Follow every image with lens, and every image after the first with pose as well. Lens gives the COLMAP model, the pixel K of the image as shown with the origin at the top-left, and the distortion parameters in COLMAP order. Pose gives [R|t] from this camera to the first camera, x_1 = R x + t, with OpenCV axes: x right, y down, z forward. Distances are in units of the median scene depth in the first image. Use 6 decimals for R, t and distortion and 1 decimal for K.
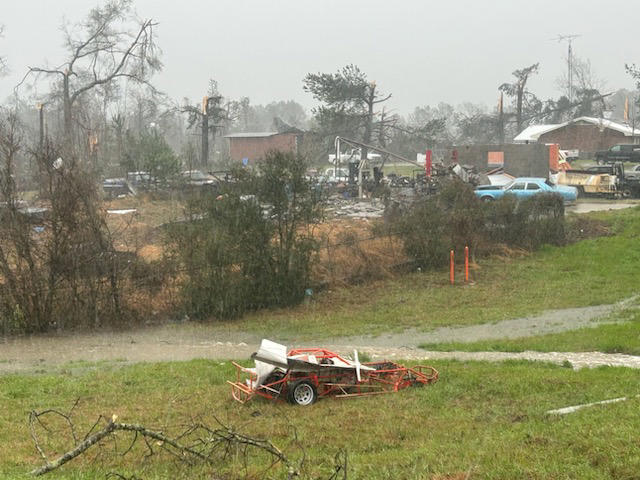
lens RADIAL K [[1269.5, 0, 320.0], [0, 1269.5, 240.0], [0, 0, 1]] dist [0.153638, -0.034090]
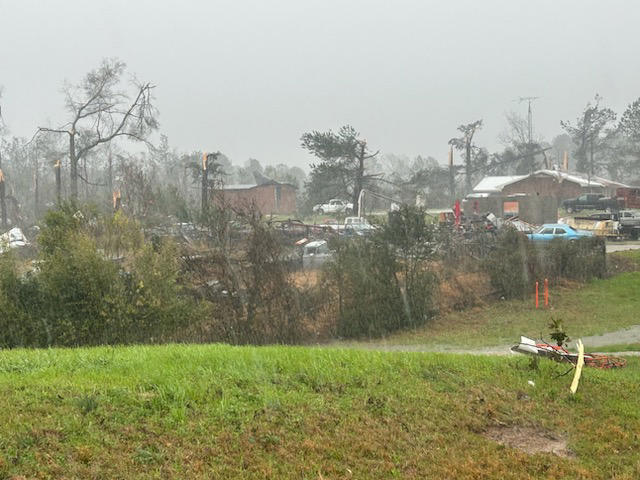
lens RADIAL K [[1269.5, 0, 320.0], [0, 1269.5, 240.0], [0, 0, 1]] dist [0.153638, -0.034090]
pose [[0.996261, -0.011799, 0.085580, -0.083777], [0.015066, 0.999178, -0.037628, 0.004169], [-0.085065, 0.038777, 0.995621, -0.090407]]
